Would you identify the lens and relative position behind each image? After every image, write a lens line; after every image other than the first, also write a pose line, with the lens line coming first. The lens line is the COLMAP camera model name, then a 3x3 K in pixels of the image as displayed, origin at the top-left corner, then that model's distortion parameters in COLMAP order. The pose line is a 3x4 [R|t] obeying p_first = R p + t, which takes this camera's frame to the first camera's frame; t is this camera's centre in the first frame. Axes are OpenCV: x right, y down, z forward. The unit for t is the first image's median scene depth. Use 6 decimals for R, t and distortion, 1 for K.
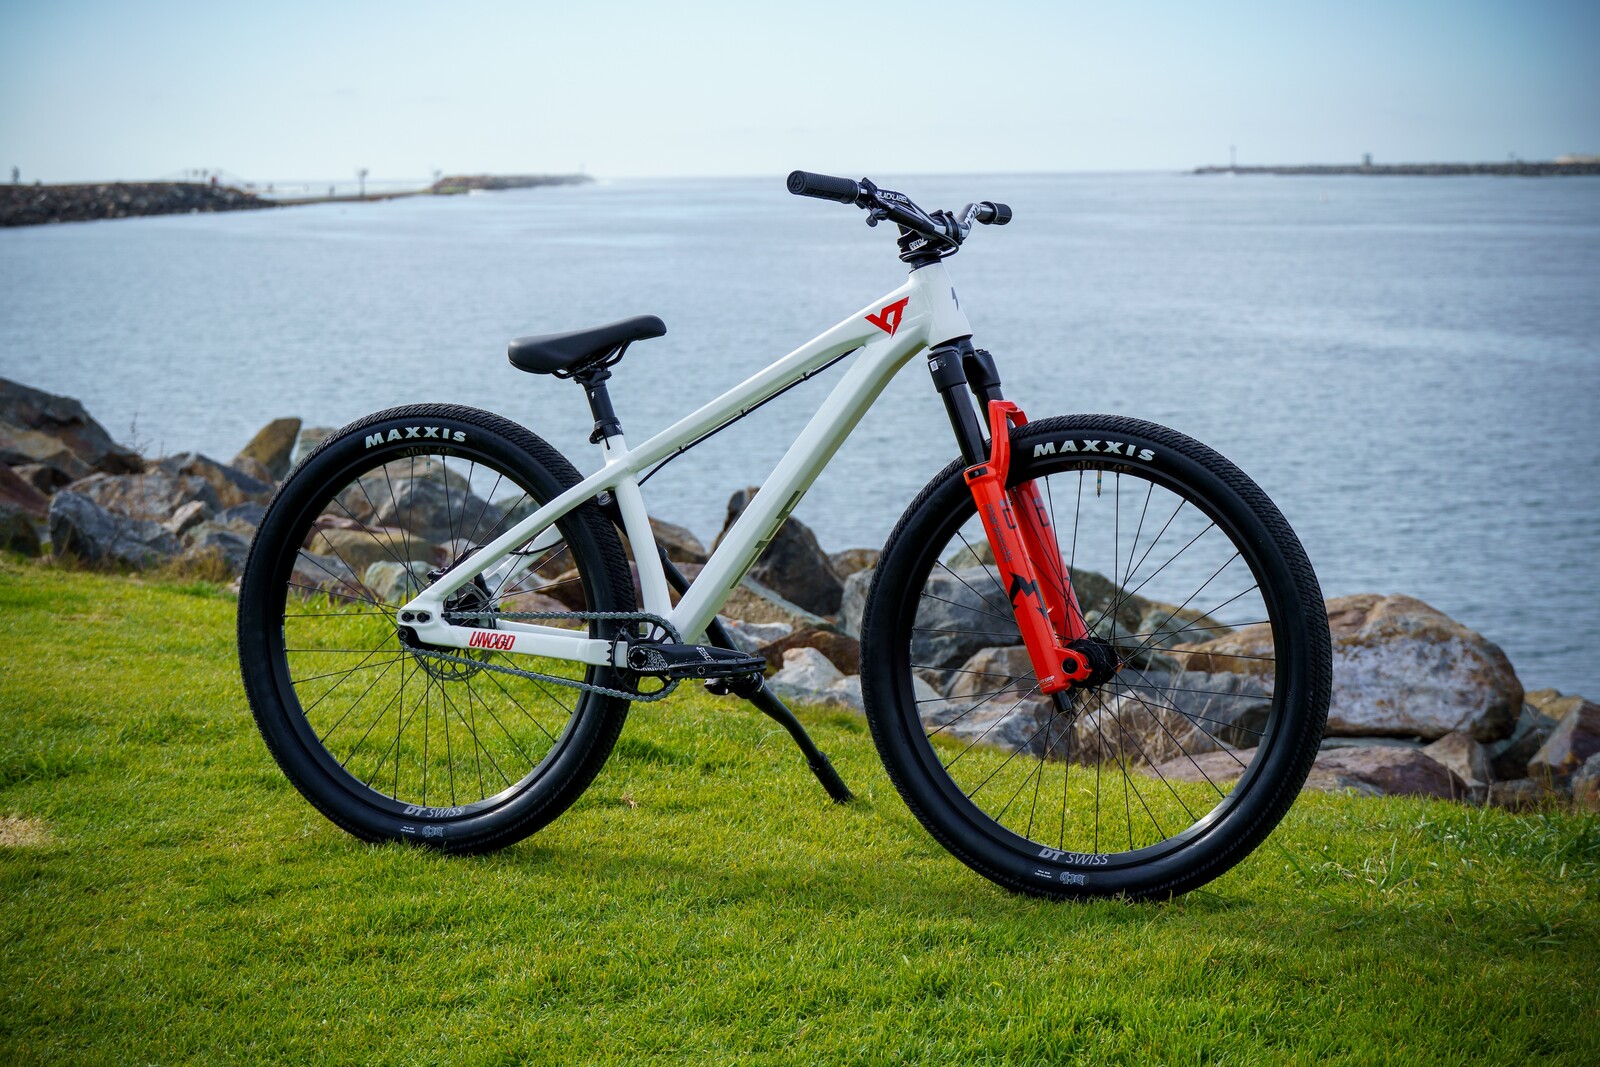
lens RADIAL K [[3323.7, 0, 800.0], [0, 3323.7, 533.5], [0, 0, 1]] dist [0.061538, 0.274808]
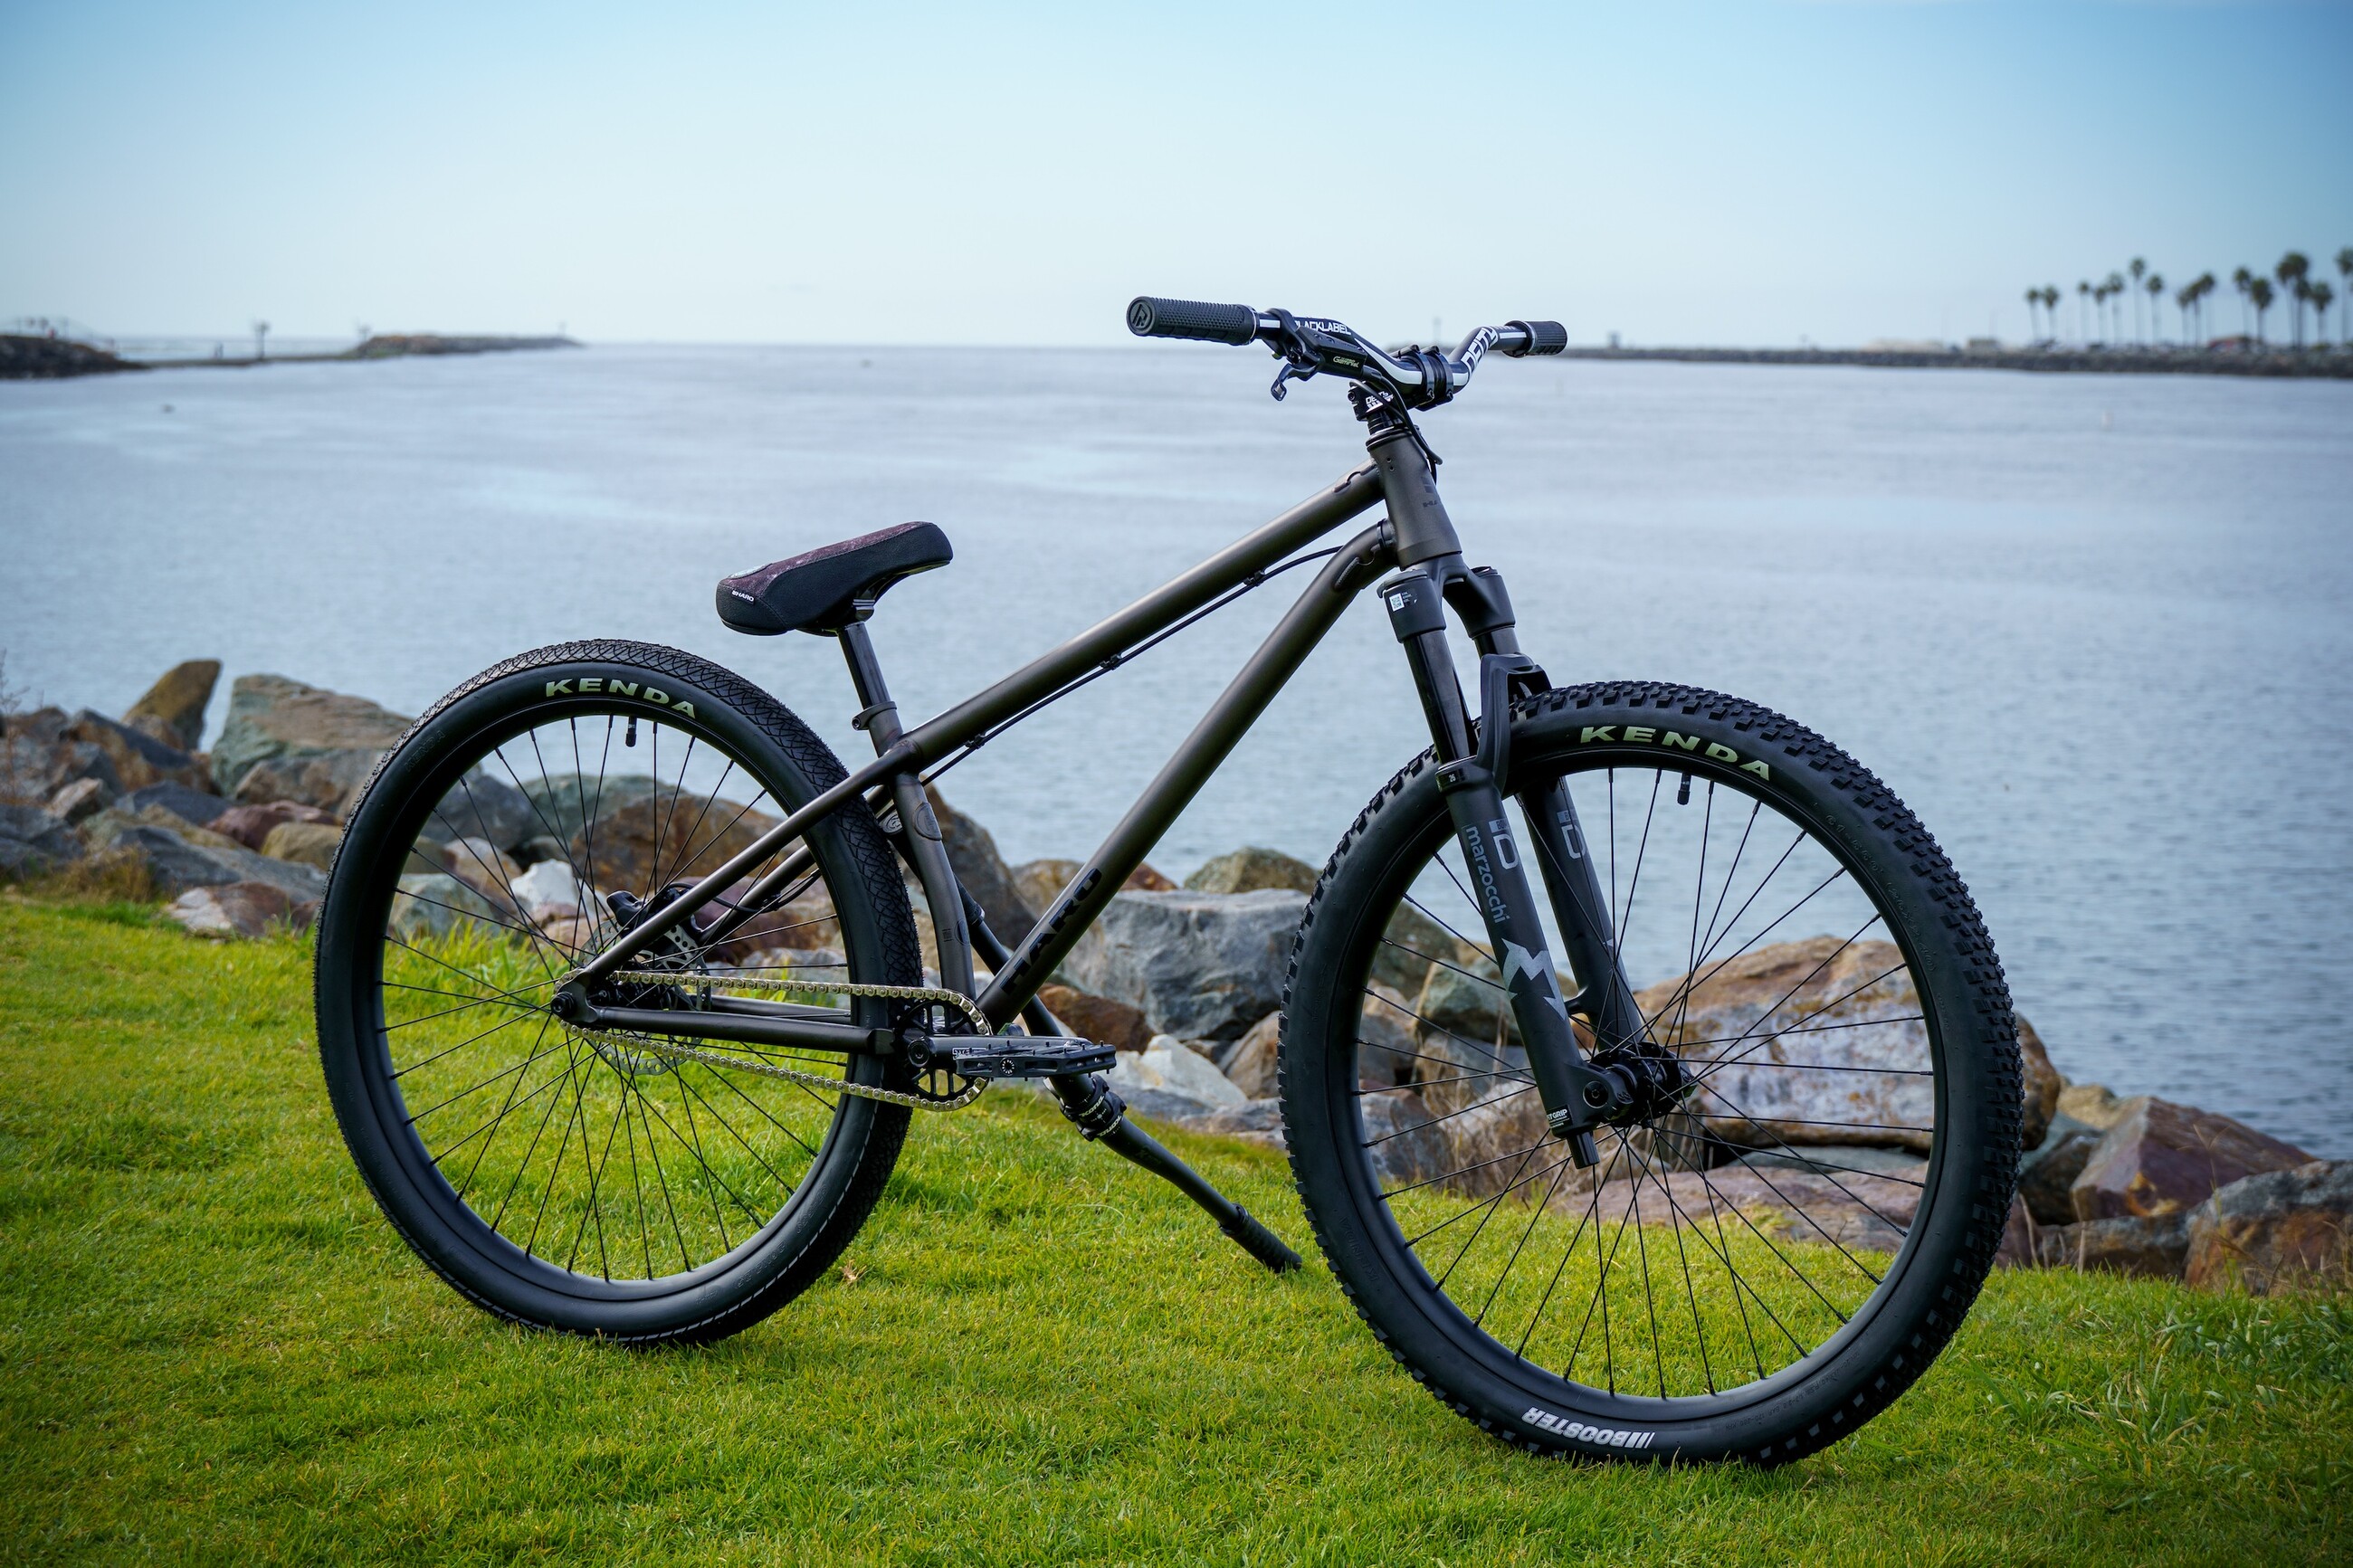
lens RADIAL K [[4488.0, 0, 1176.5], [0, 4488.0, 784.0], [0, 0, 1]] dist [0.045637, -0.012364]
pose [[0.997329, 0.013725, 0.071743, -0.033565], [-0.012991, 0.999859, -0.010682, -0.002219], [-0.071880, 0.009721, 0.997366, 0.080609]]
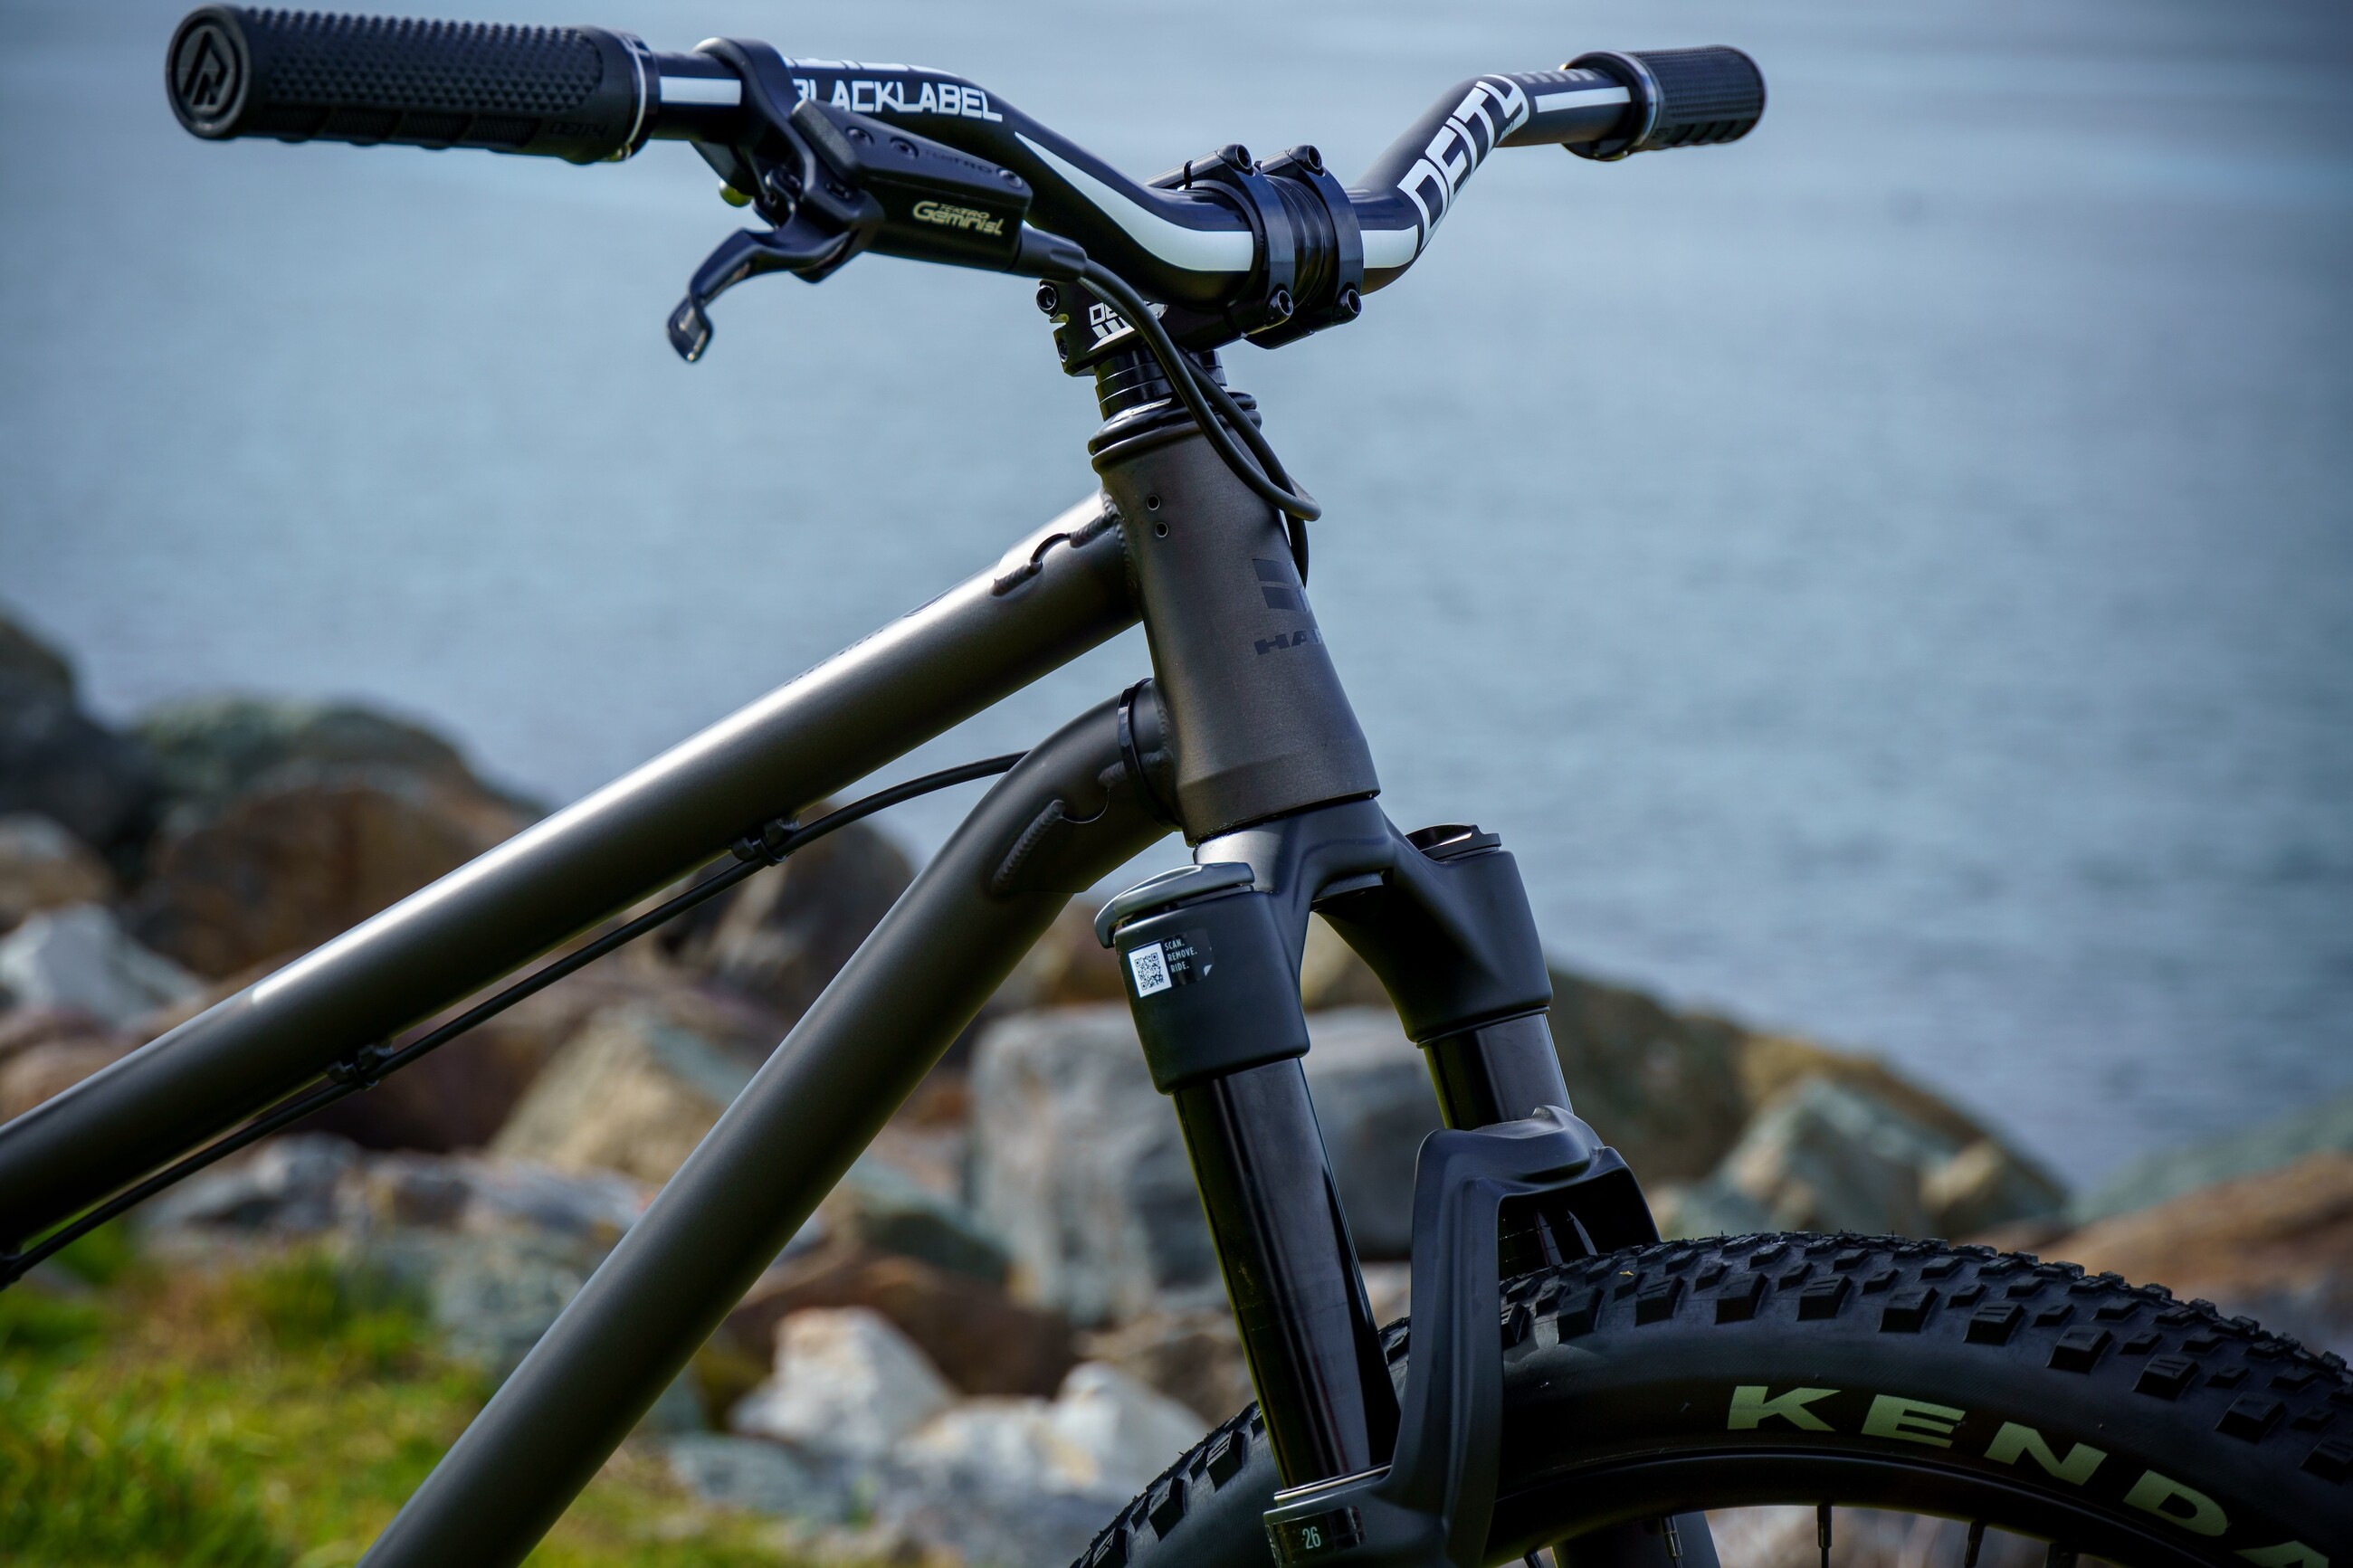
lens RADIAL K [[6724.8, 0, 1176.5], [0, 6724.8, 784.0], [0, 0, 1]] dist [0.073459, 0.513941]
pose [[0.998943, 0.027379, 0.036916, 0.013104], [-0.028148, 0.999394, 0.020459, -0.035630], [-0.036334, -0.021477, 0.999109, 0.314536]]
